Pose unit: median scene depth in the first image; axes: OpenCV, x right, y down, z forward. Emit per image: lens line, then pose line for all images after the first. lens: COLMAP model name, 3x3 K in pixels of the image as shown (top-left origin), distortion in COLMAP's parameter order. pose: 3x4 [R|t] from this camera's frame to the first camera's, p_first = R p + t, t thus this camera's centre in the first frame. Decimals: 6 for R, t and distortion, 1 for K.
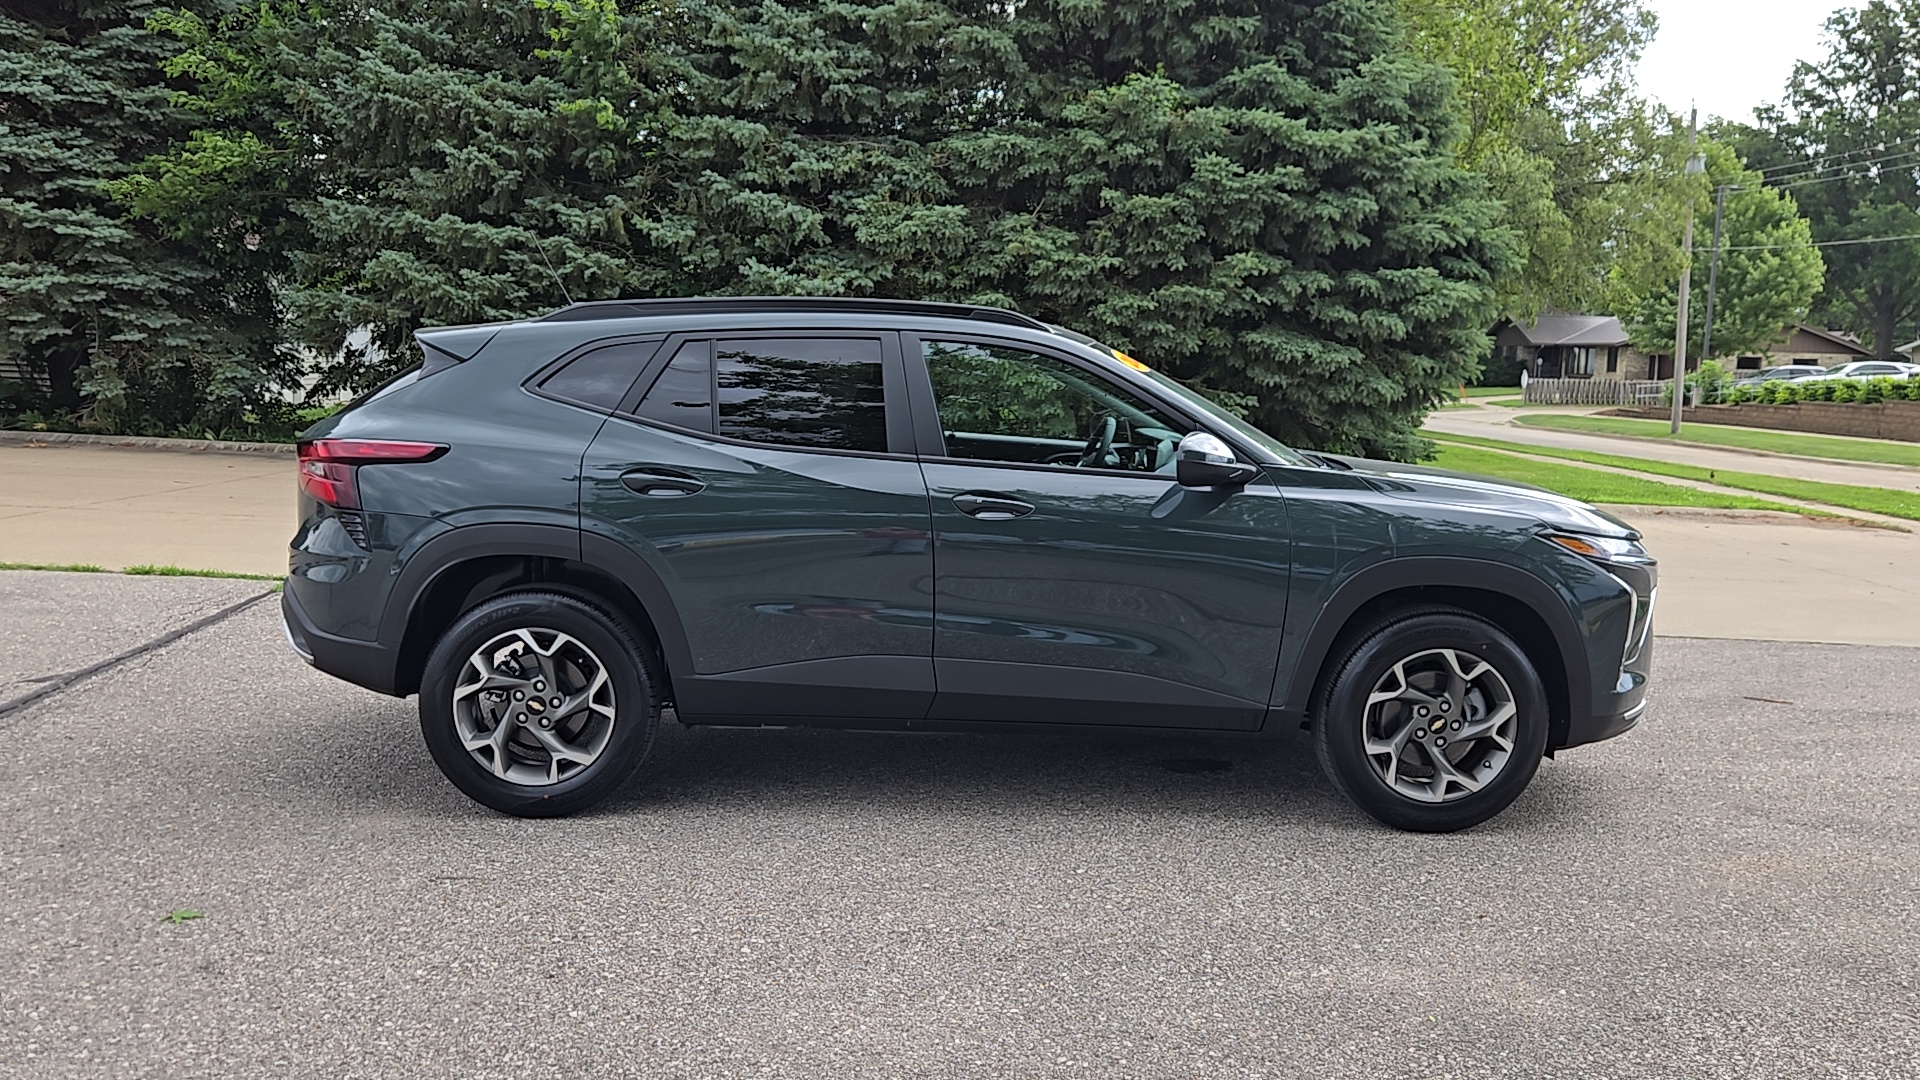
lens RADIAL K [[1583.2, 0, 952.5], [0, 1583.2, 538.4], [0, 0, 1]] dist [0.072336, -0.093831]
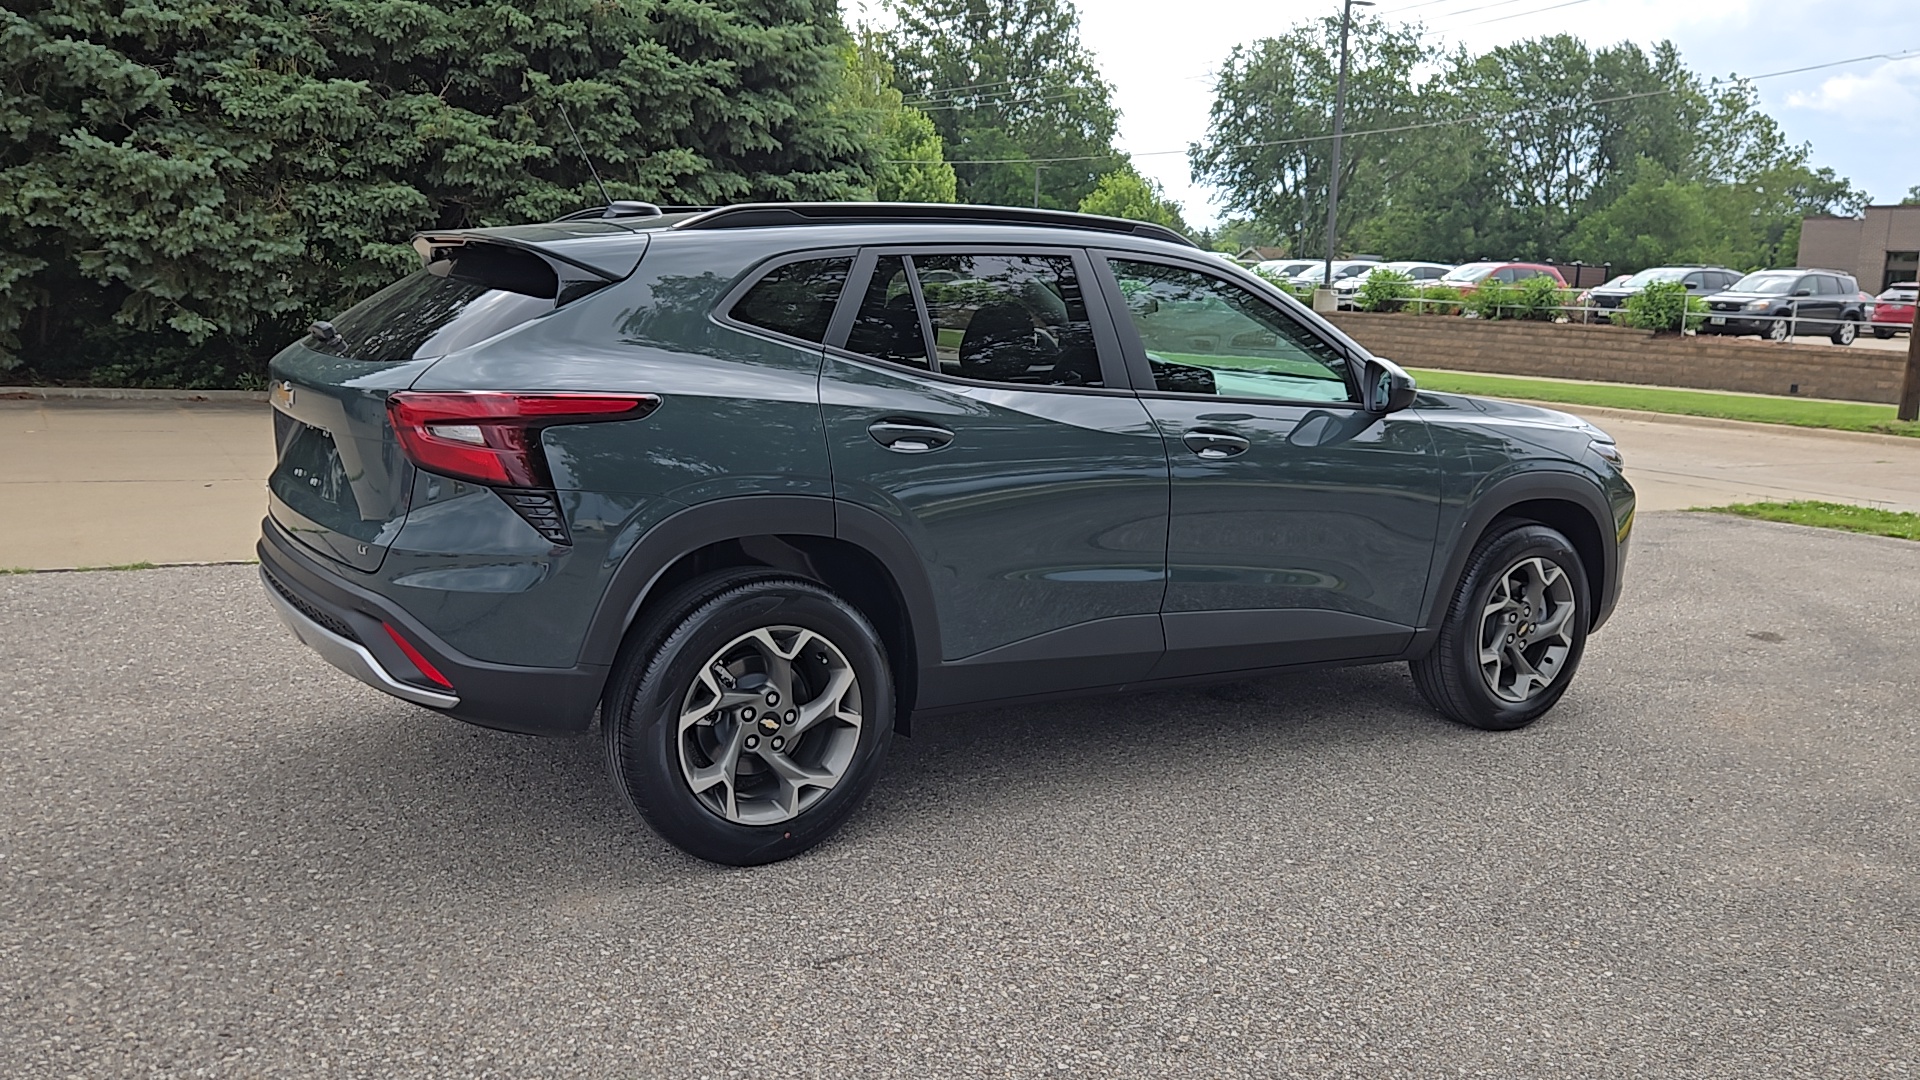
lens RADIAL K [[1624.3, 0, 954.8], [0, 1624.3, 528.0], [0, 0, 1]] dist [-0.007255, 0.002987]
pose [[0.858441, -0.072963, 0.507696, -0.176135], [0.046312, 0.996813, 0.064950, -0.011700], [-0.510817, -0.032243, 0.859085, 0.081973]]
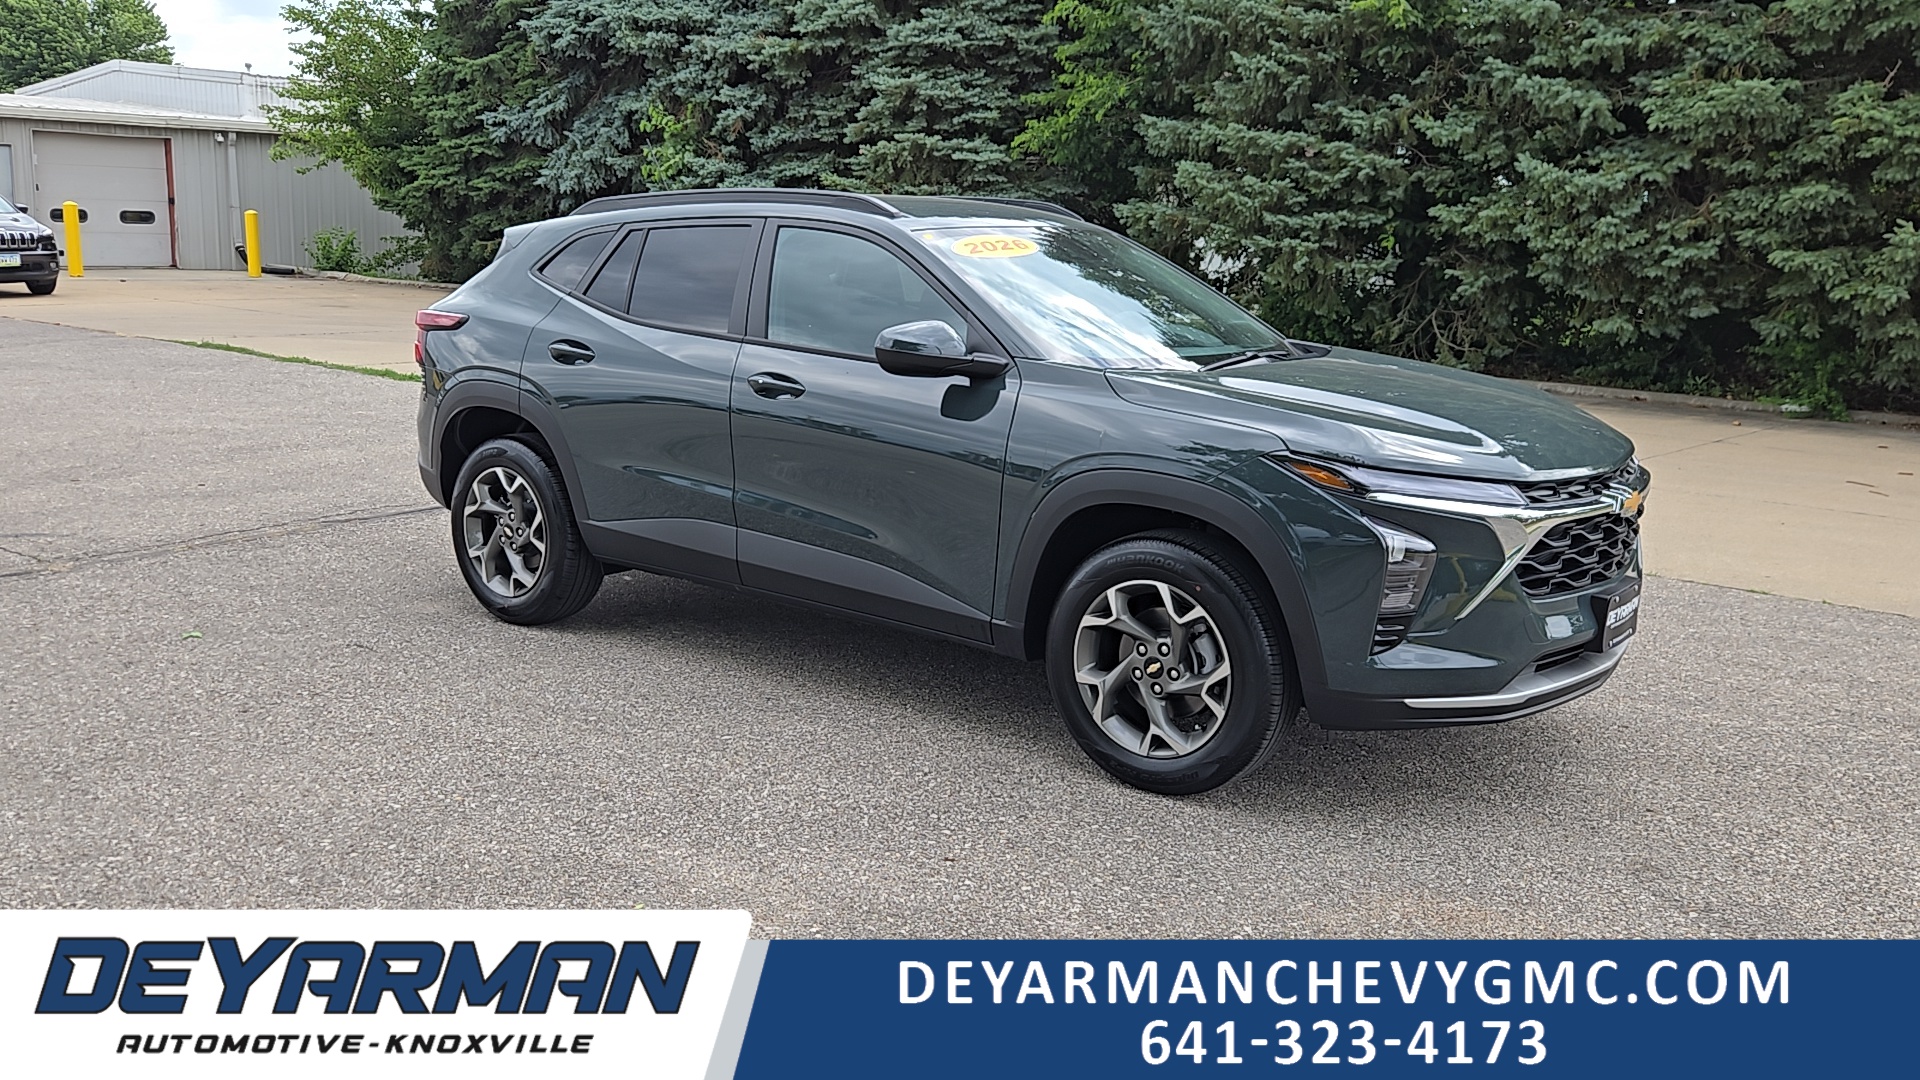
lens RADIAL K [[1624.3, 0, 954.8], [0, 1624.3, 528.0], [0, 0, 1]] dist [-0.007255, 0.002987]
pose [[0.757621, 0.106197, -0.643998, 0.245407], [-0.077603, 0.994332, 0.072672, -0.005132], [0.648065, -0.005081, 0.761568, 0.077489]]
